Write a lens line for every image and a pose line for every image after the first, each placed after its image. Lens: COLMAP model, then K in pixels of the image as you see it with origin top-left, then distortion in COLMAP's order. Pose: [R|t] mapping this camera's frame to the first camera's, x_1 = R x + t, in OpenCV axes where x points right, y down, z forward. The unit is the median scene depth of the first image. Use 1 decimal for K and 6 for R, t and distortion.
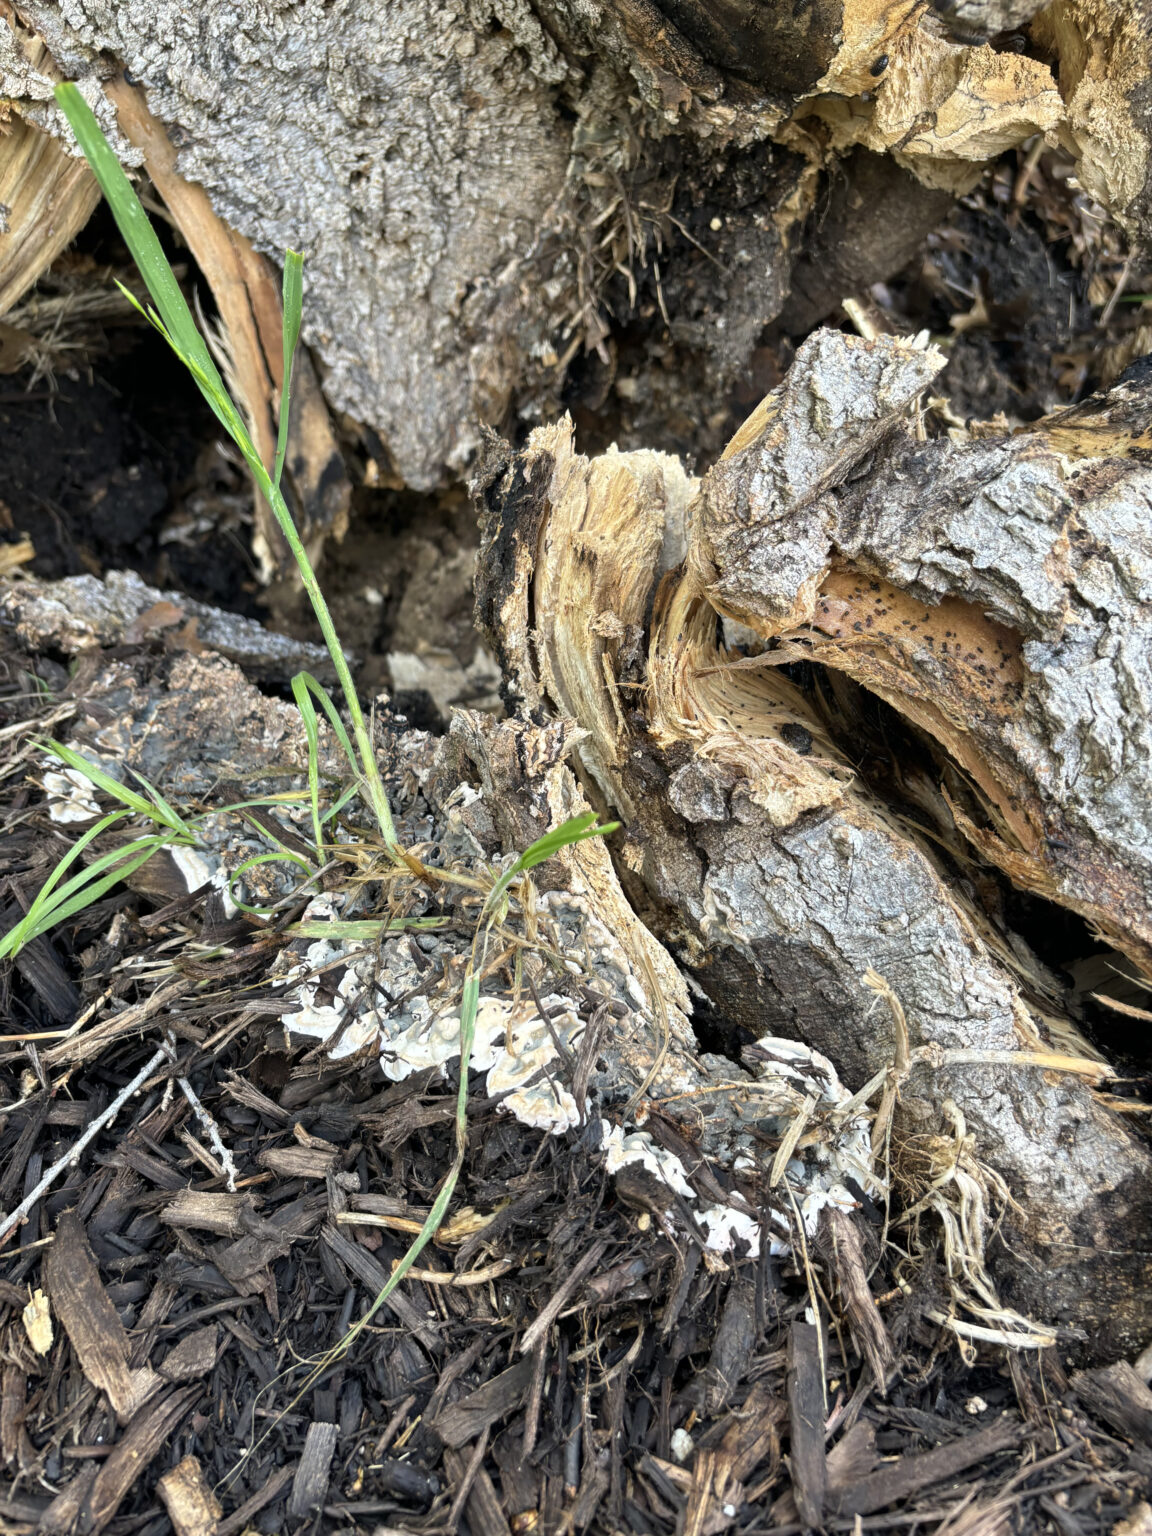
lens RADIAL K [[1164.1, 0, 575.3], [0, 1164.1, 765.3], [0, 0, 1]] dist [0.013787, 0.001675]
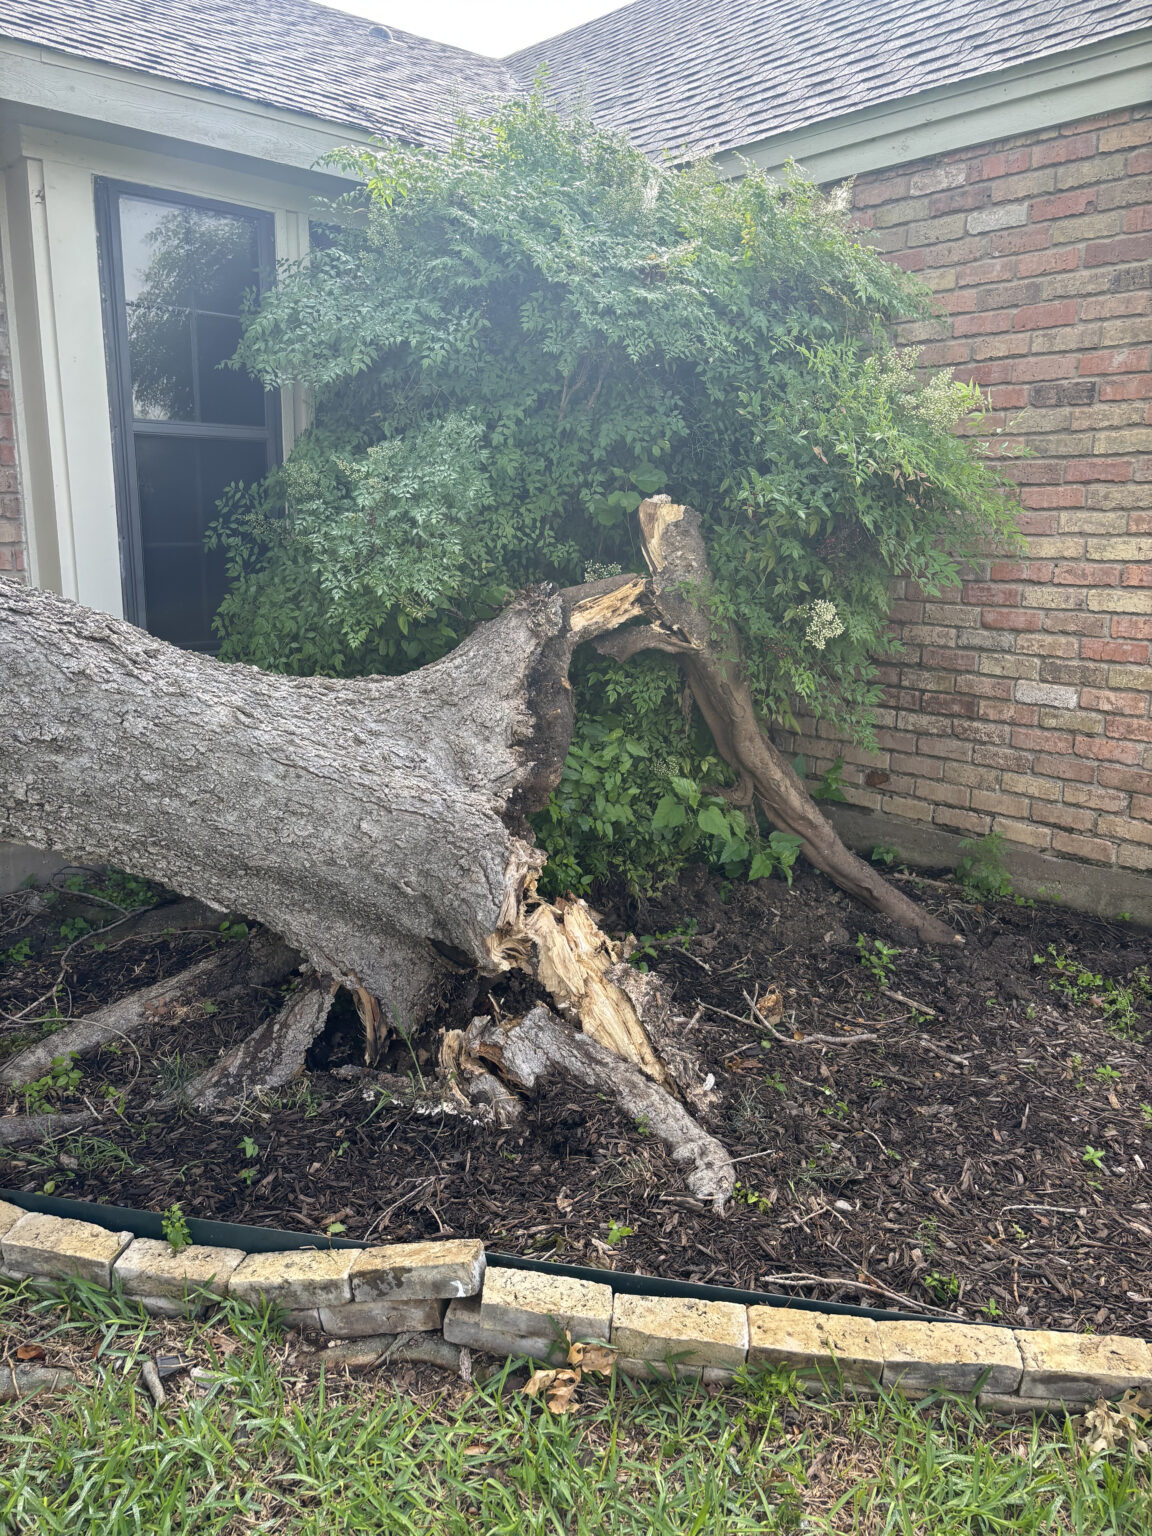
lens RADIAL K [[1164.1, 0, 575.6], [0, 1164.1, 764.3], [0, 0, 1]] dist [0.013787, 0.001675]
pose [[0.979101, -0.080791, 0.186639, -0.485558], [0.150806, 0.904133, -0.399752, 1.397703], [-0.136450, 0.419543, 0.897421, -7.108742]]
